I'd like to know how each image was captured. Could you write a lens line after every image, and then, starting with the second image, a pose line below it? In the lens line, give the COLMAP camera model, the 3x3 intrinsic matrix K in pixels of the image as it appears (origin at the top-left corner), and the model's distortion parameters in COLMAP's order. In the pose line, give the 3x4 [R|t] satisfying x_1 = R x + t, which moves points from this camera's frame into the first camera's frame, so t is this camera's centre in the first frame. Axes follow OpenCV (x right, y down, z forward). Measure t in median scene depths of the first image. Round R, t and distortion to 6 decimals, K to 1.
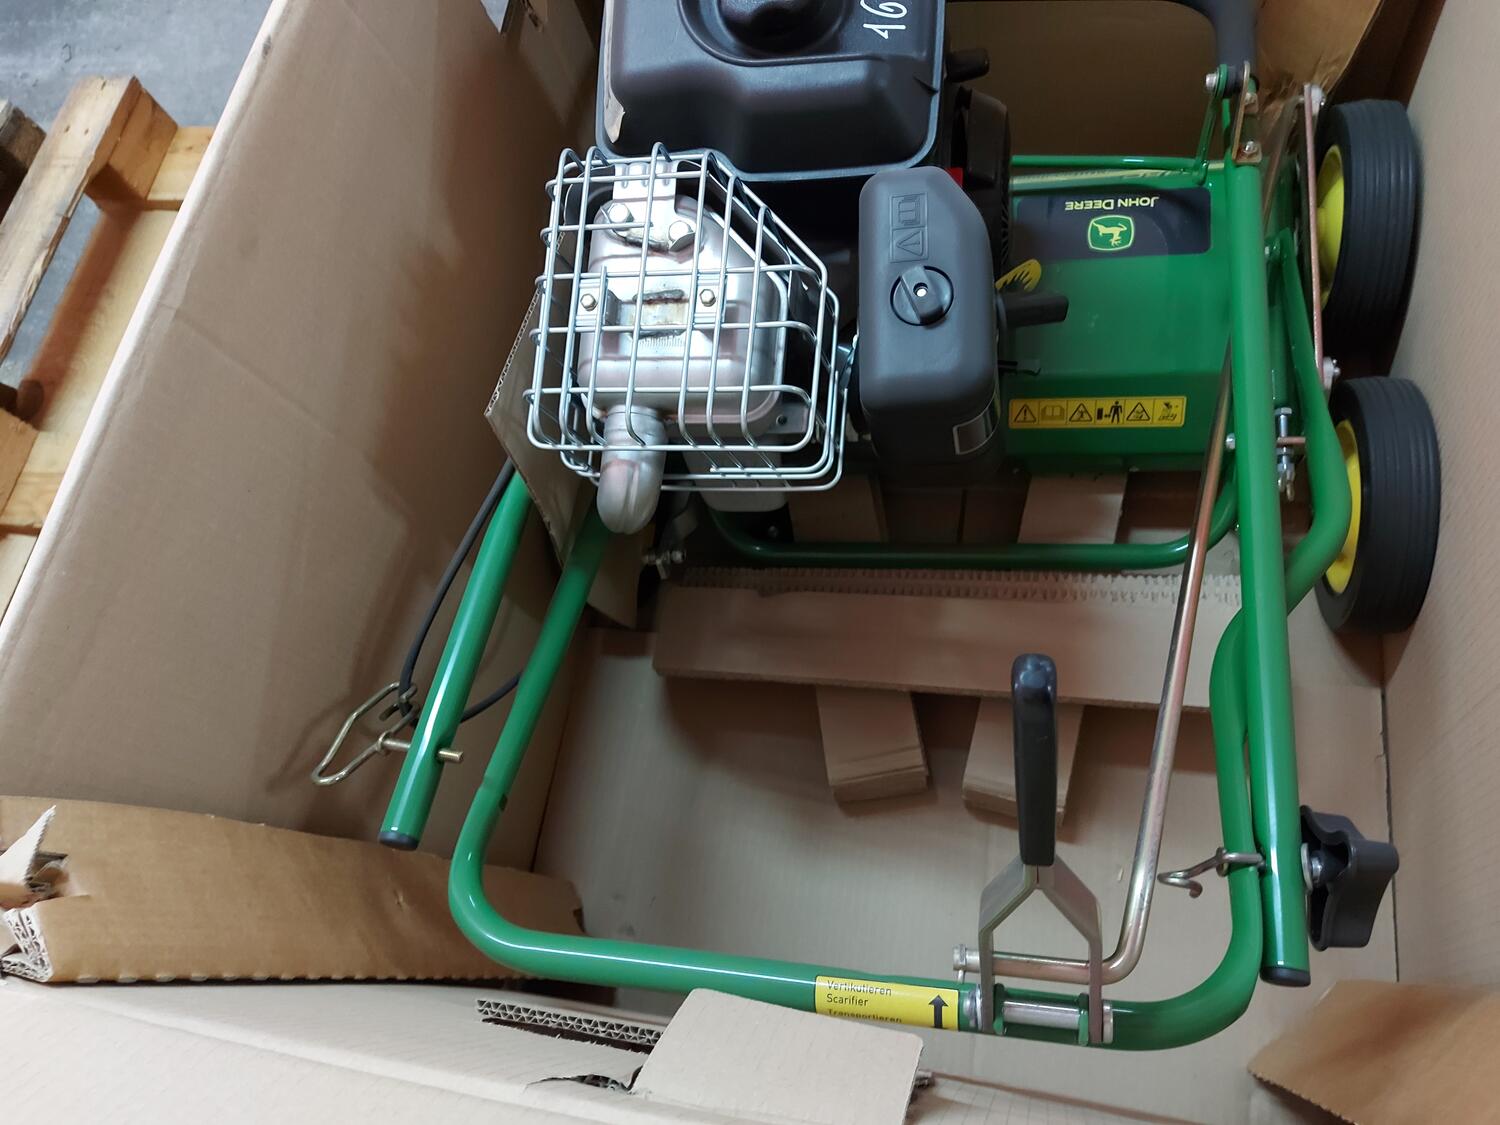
lens RADIAL K [[1086.6, 0, 756.3], [0, 1086.6, 575.1], [0, 0, 1]] dist [0.075217, -0.090931]
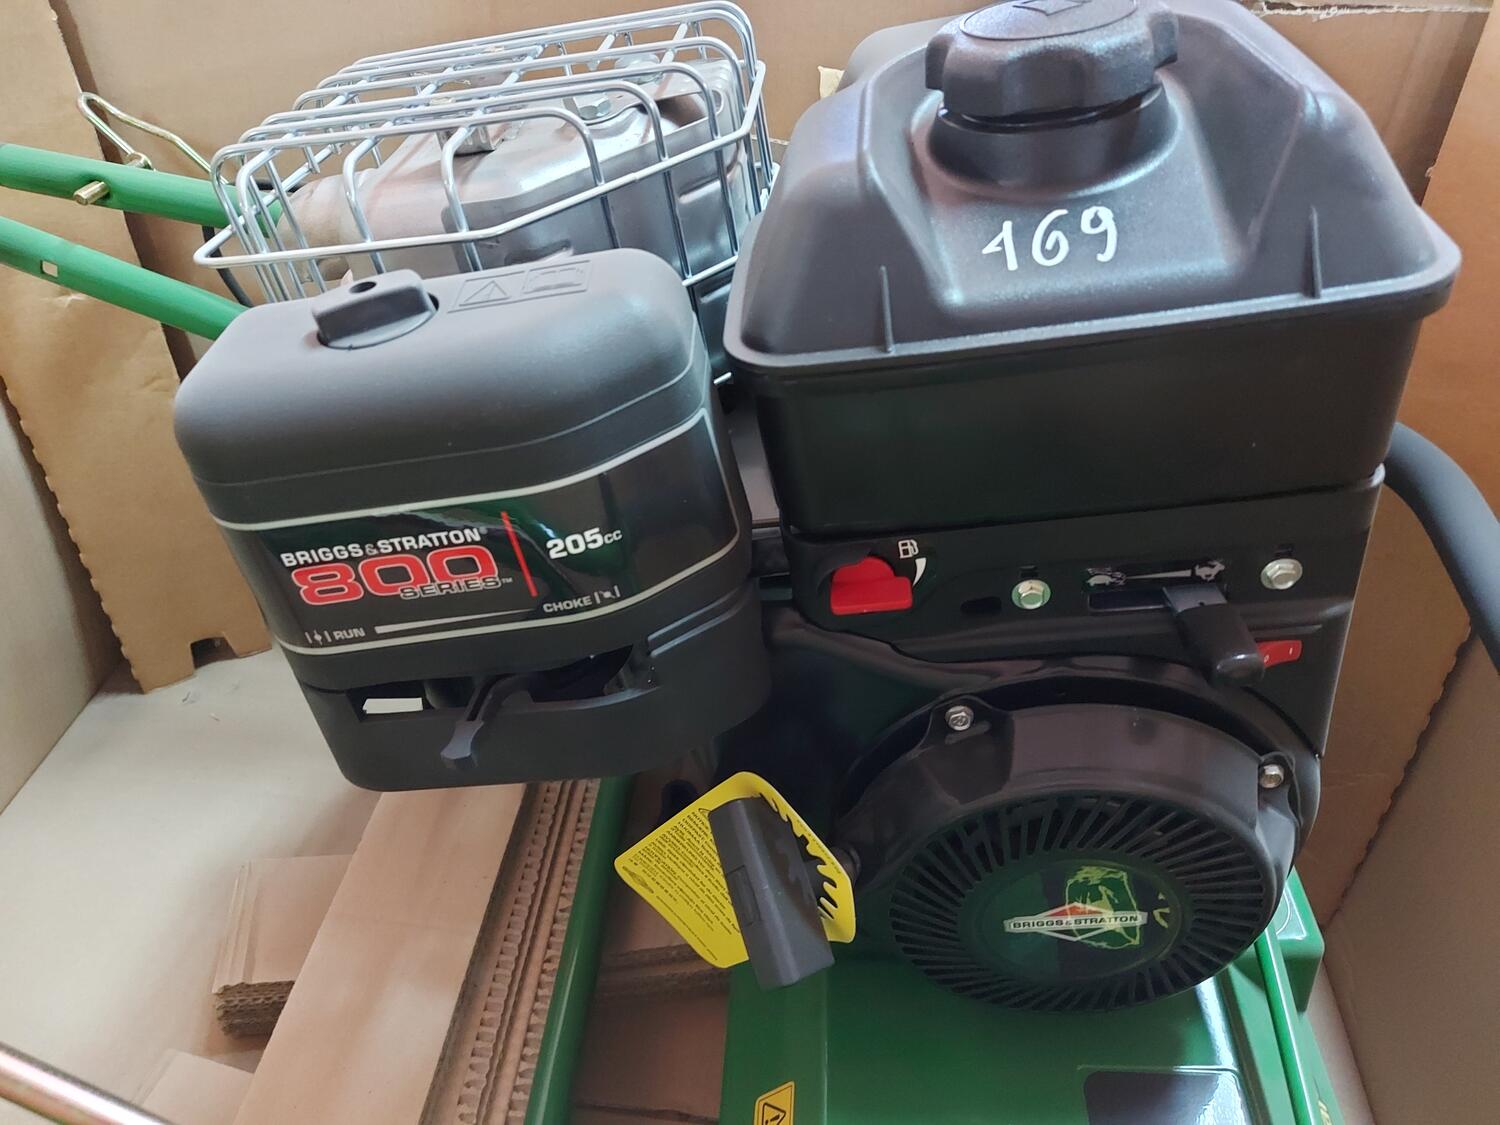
lens RADIAL K [[1087.4, 0, 763.0], [0, 1087.4, 573.4], [0, 0, 1]] dist [0.069877, -0.090151]
pose [[0.050706, 0.789567, -0.611566, 0.461988], [-0.942328, 0.240668, 0.232587, -0.417629], [0.330827, 0.564502, 0.756235, 0.599185]]
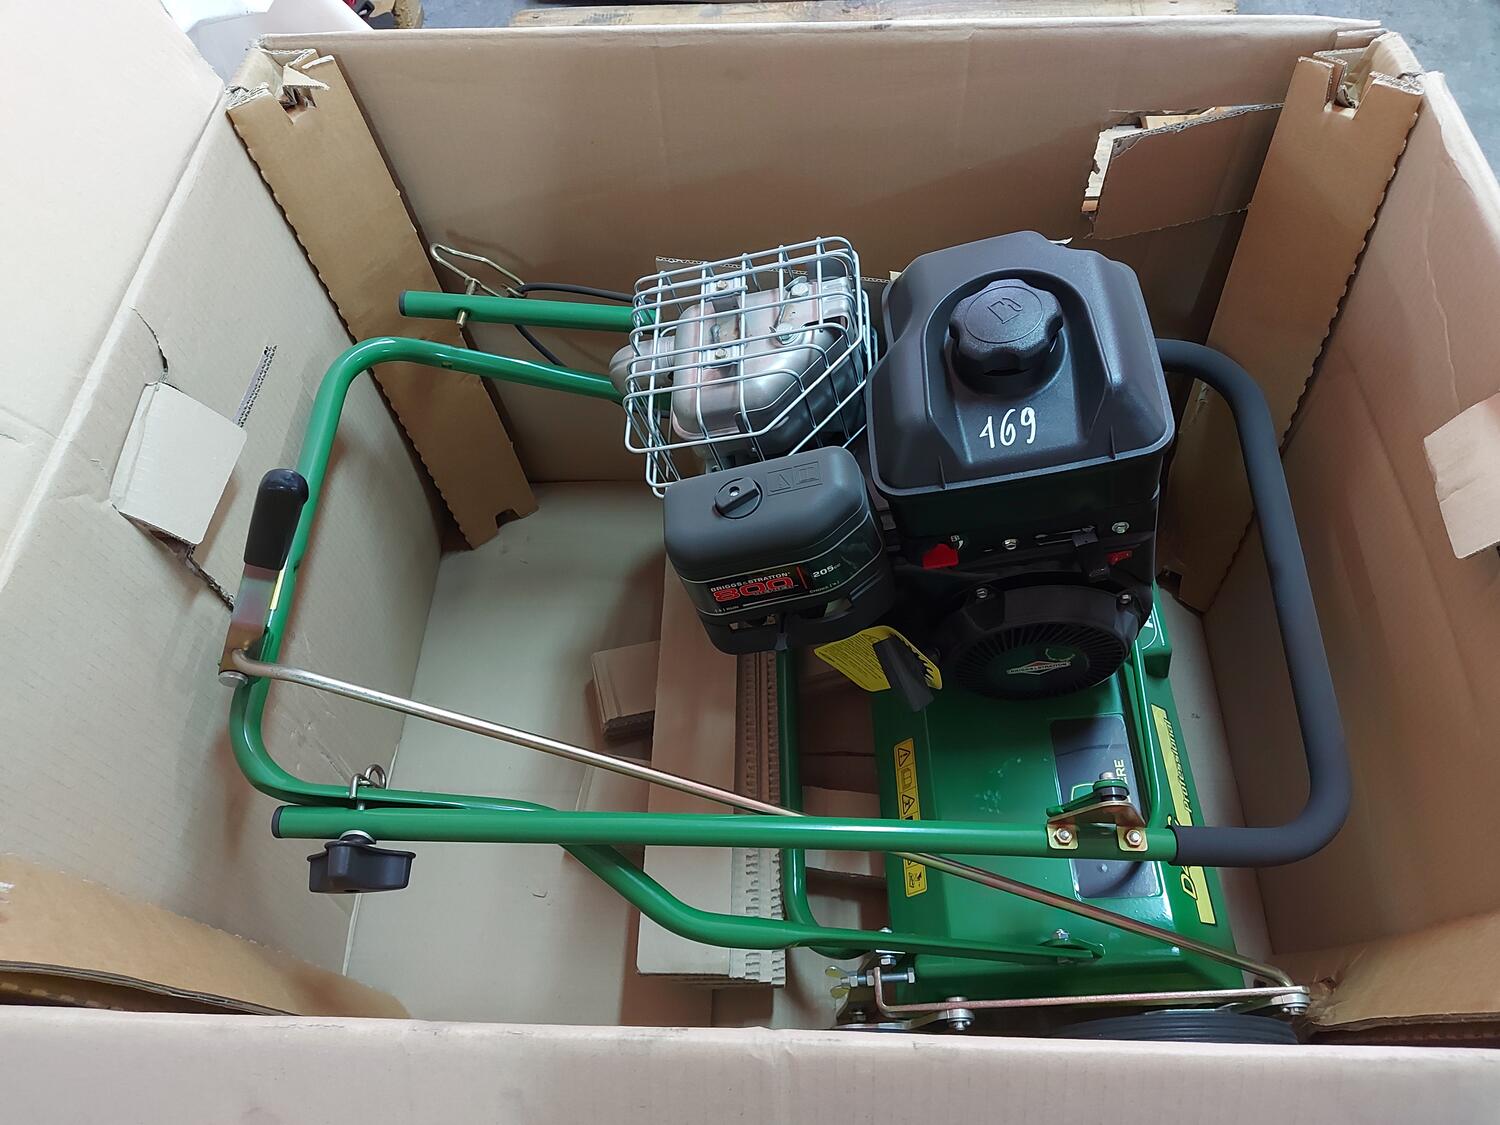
lens RADIAL K [[1086.6, 0, 756.3], [0, 1086.6, 575.1], [0, 0, 1]] dist [0.075217, -0.090931]
pose [[0.139473, 0.934600, -0.327217, 0.531239], [-0.902506, 0.255952, 0.346369, -0.561057], [0.407468, 0.247006, 0.879180, -0.070963]]
